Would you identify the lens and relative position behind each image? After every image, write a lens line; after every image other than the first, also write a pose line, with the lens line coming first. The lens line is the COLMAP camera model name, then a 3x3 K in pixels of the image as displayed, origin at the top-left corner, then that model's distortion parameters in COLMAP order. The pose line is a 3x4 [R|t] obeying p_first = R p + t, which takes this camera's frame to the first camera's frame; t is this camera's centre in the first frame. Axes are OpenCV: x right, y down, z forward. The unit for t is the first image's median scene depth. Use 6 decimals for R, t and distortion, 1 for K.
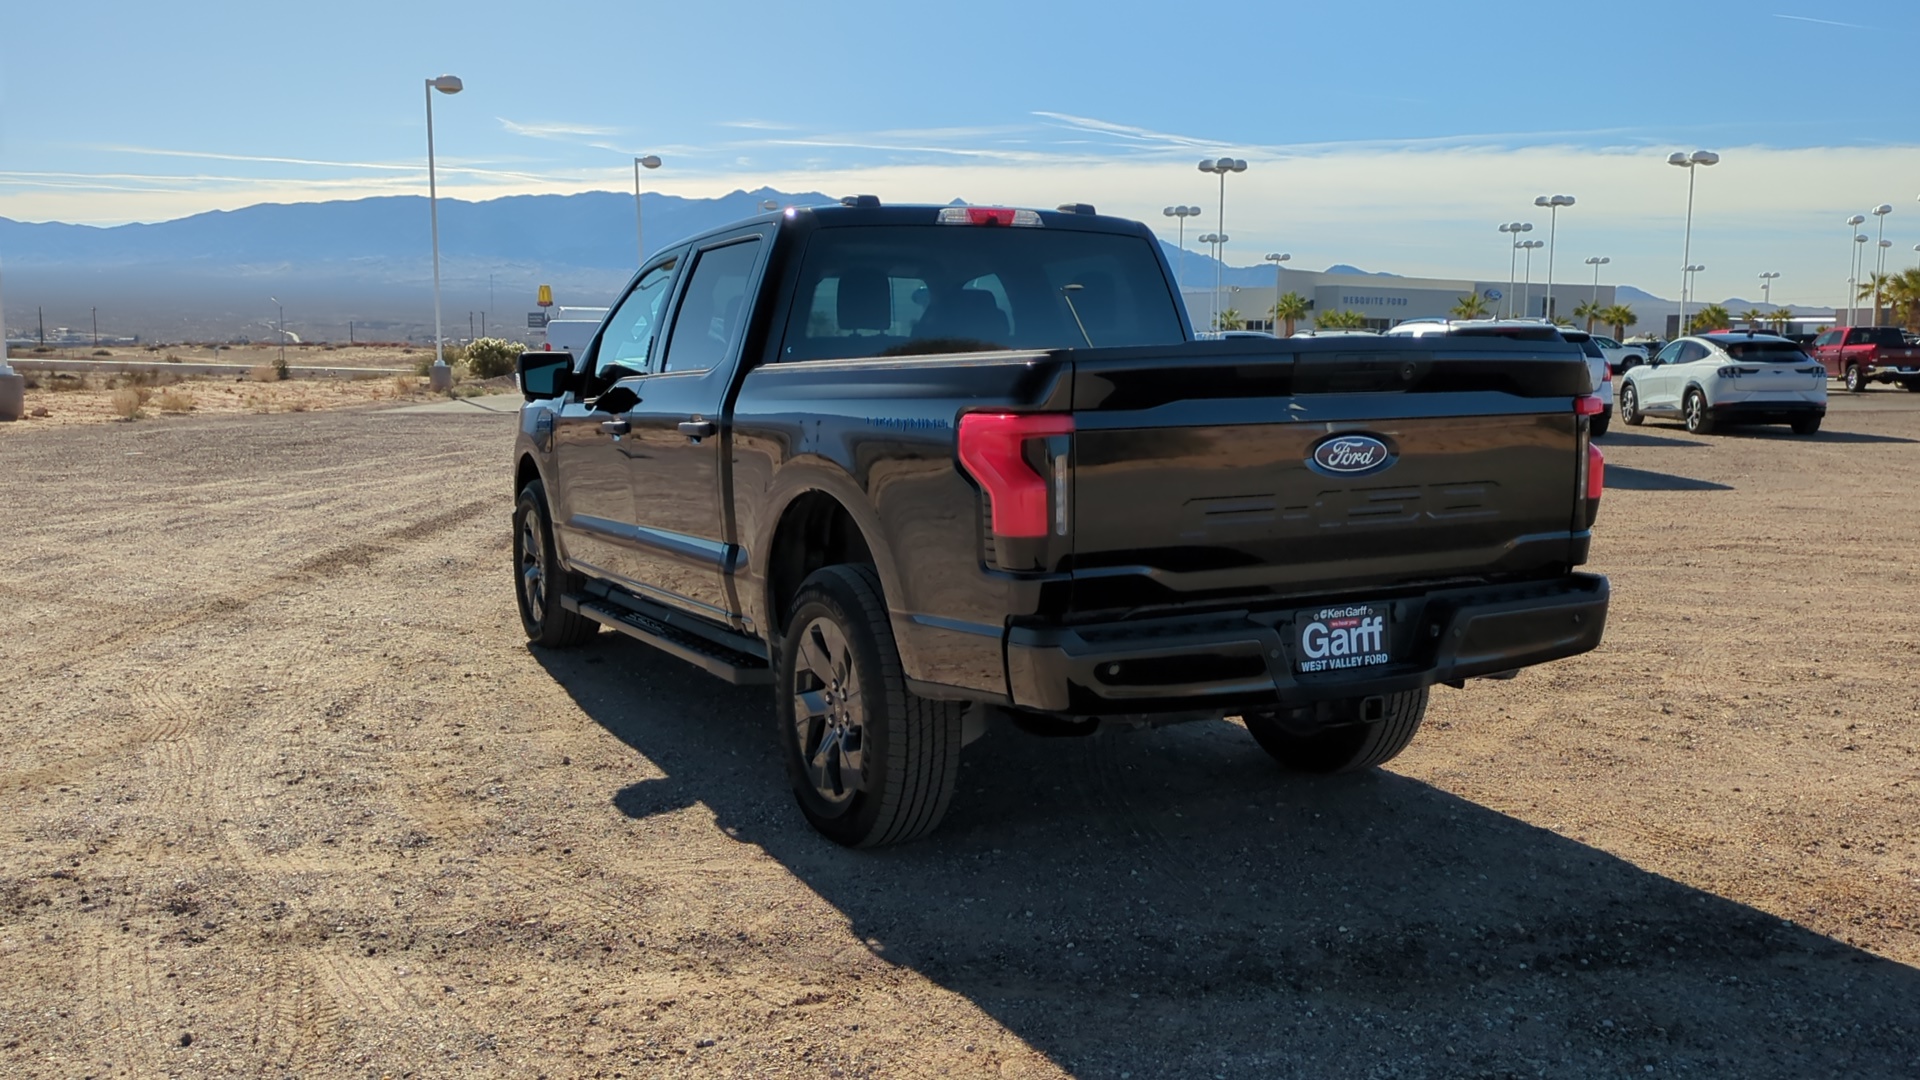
lens RADIAL K [[1641.3, 0, 973.1], [0, 1641.3, 547.8], [0, 0, 1]] dist [0.082800, -0.128846]
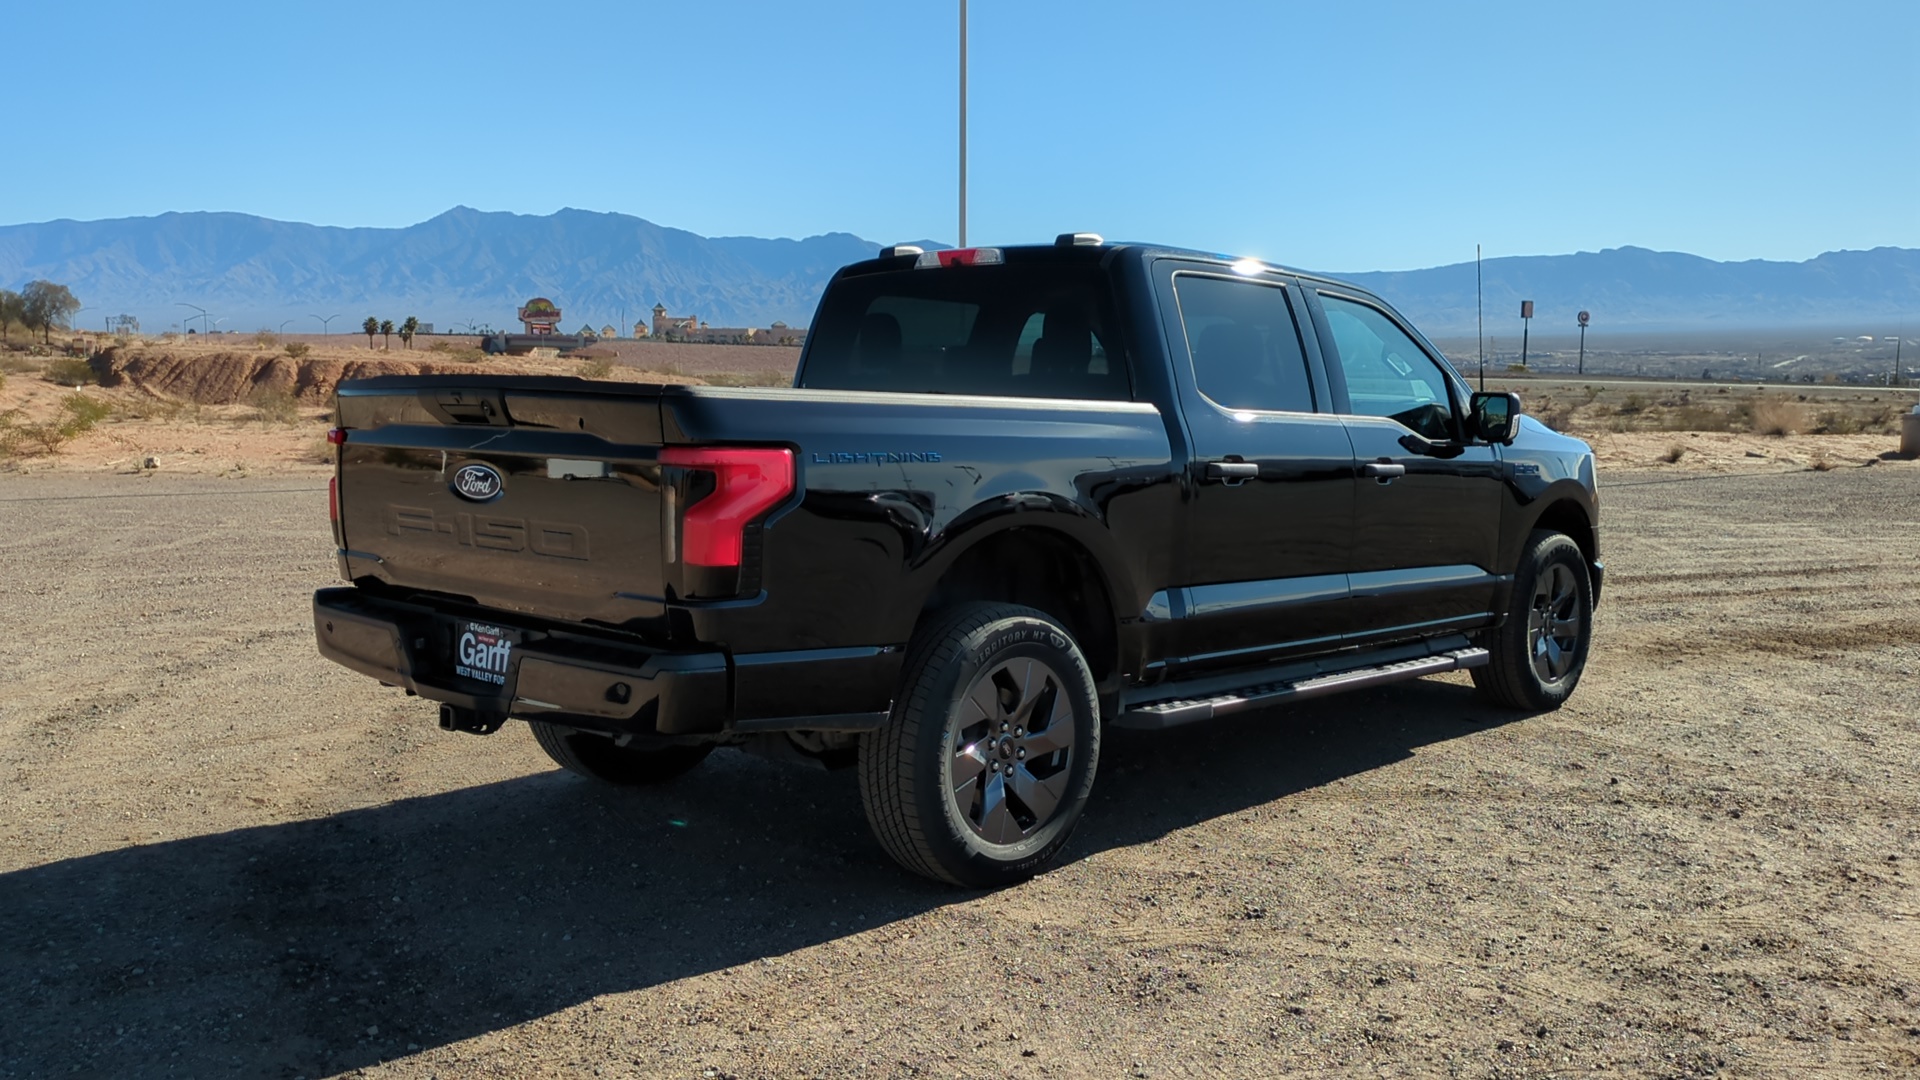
lens RADIAL K [[1641.3, 0, 973.1], [0, 1641.3, 547.8], [0, 0, 1]] dist [0.082800, -0.128846]
pose [[0.330970, 0.101132, -0.938207, 1.326502], [-0.123922, 0.990288, 0.063030, -0.119973], [0.935469, 0.095404, 0.340288, 0.918357]]
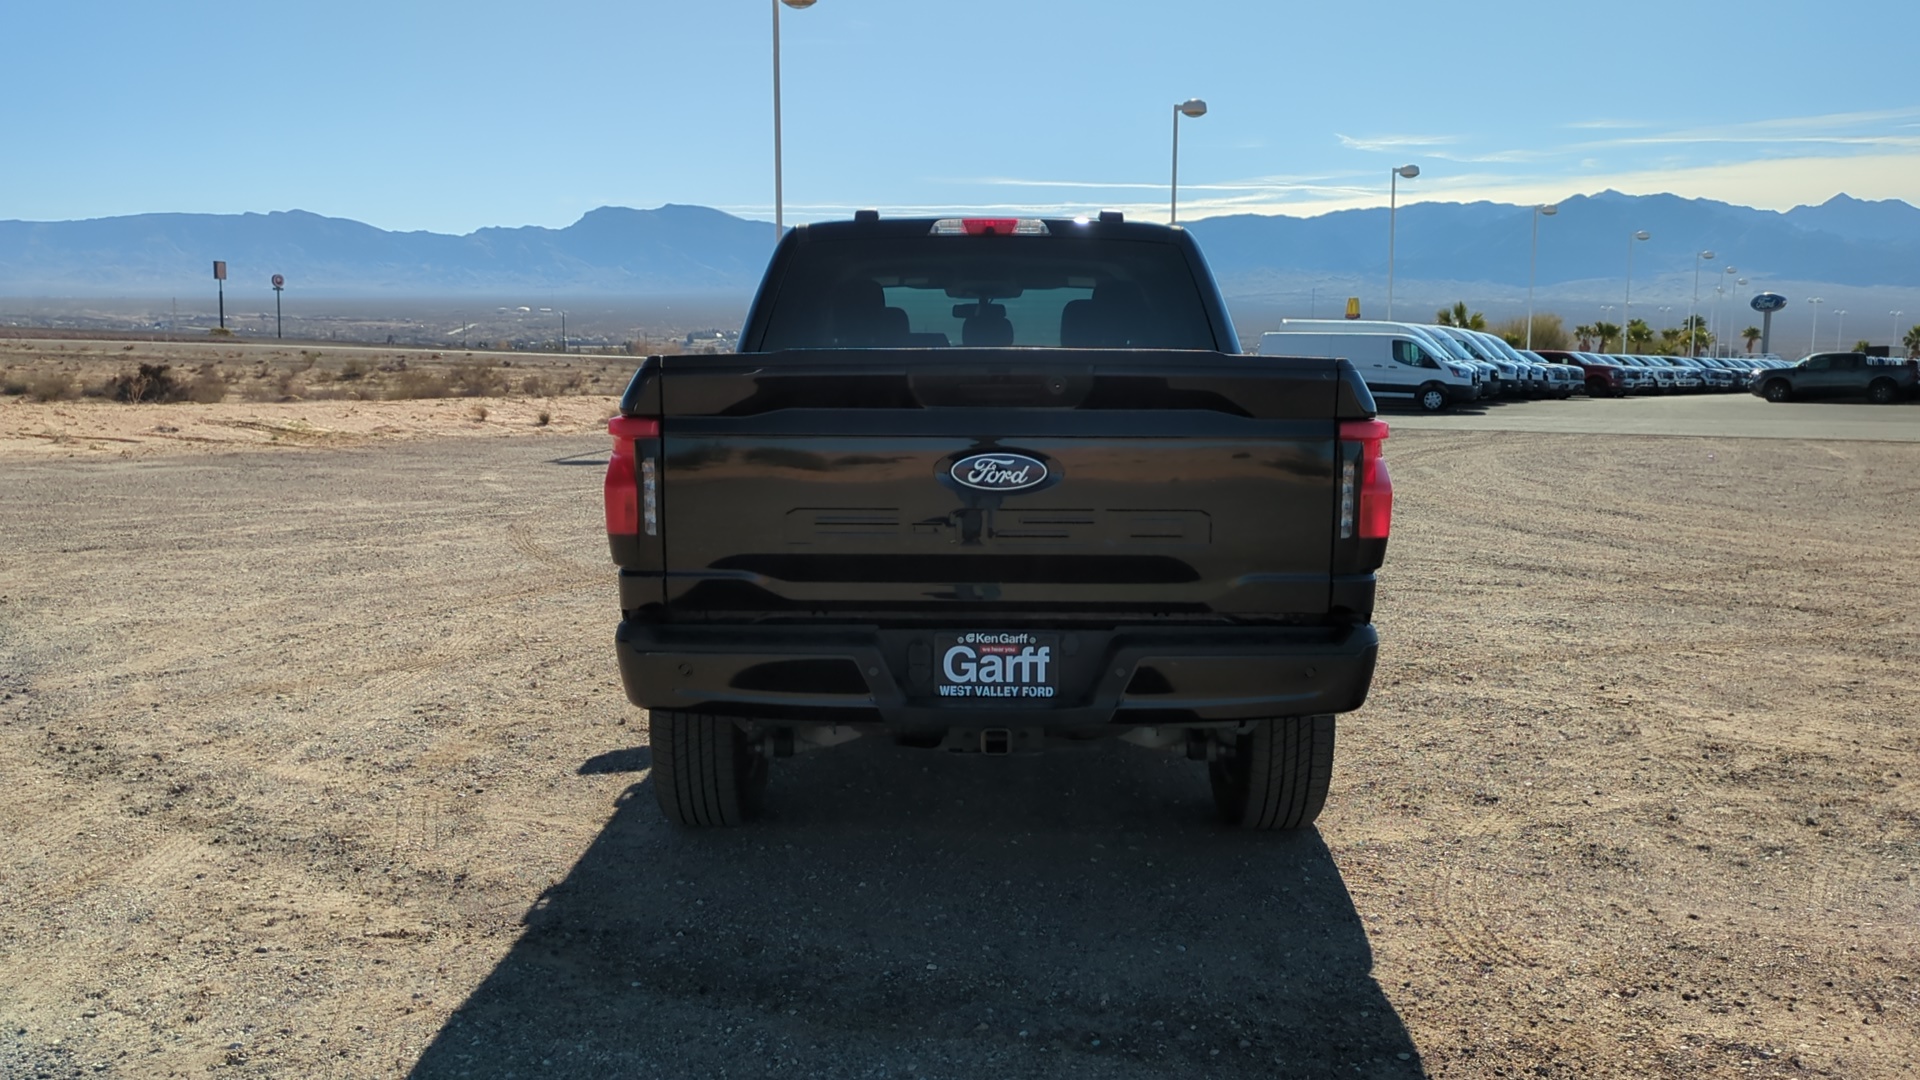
lens RADIAL K [[1641.3, 0, 973.1], [0, 1641.3, 547.8], [0, 0, 1]] dist [0.082800, -0.128846]
pose [[0.884782, 0.063526, -0.461656, 0.640559], [-0.066873, 0.997720, 0.009126, -0.020336], [0.461183, 0.022797, 0.887012, 0.152340]]
